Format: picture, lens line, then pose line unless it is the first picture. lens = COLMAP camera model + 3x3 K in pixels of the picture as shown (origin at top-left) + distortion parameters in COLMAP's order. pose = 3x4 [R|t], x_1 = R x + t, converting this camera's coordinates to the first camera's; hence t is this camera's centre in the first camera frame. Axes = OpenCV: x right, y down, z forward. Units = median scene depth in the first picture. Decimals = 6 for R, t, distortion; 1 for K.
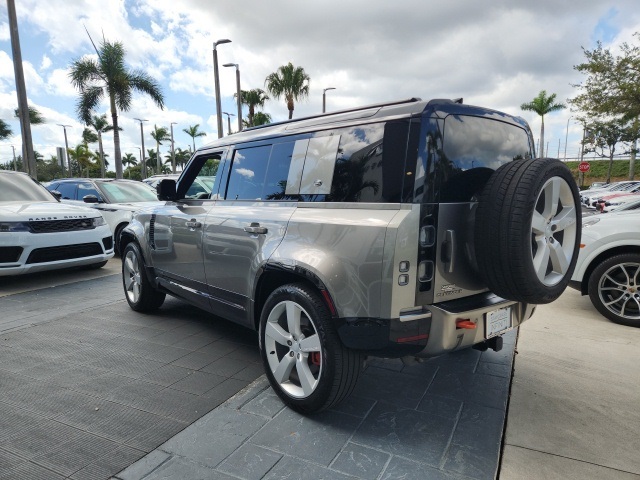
lens RADIAL K [[433.6, 0, 319.0], [0, 433.6, 246.1], [0, 0, 1]] dist [0.082336, -0.083075]
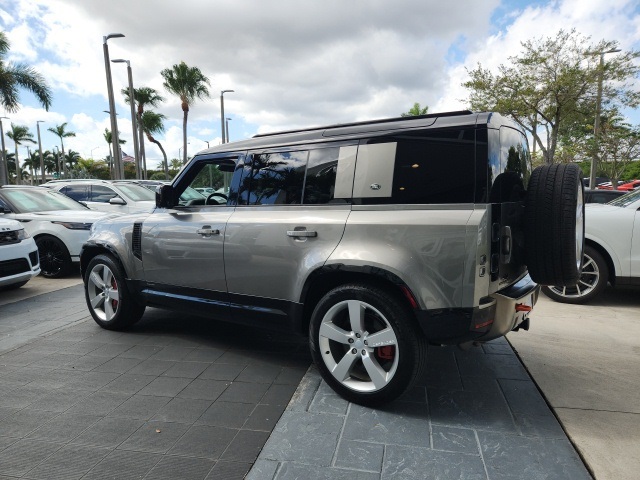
lens RADIAL K [[441.5, 0, 320.0], [0, 441.5, 240.0], [0, 0, 1]] dist [0.040600, -0.047475]
pose [[0.965531, -0.037944, 0.257508, -0.236679], [0.044603, 0.998803, -0.020063, 0.003388], [-0.256438, 0.030857, 0.966068, 0.010045]]
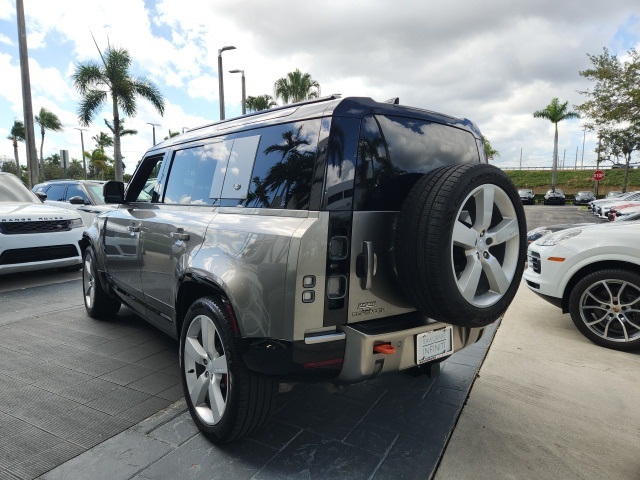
lens RADIAL K [[434.7, 0, 311.6], [0, 434.7, 233.1], [0, 0, 1]] dist [0.077394, -0.080510]
pose [[0.998756, 0.018624, -0.046266, 0.114935], [-0.020482, 0.998990, -0.040003, -0.007953], [0.045475, 0.040901, 0.998128, 0.052452]]
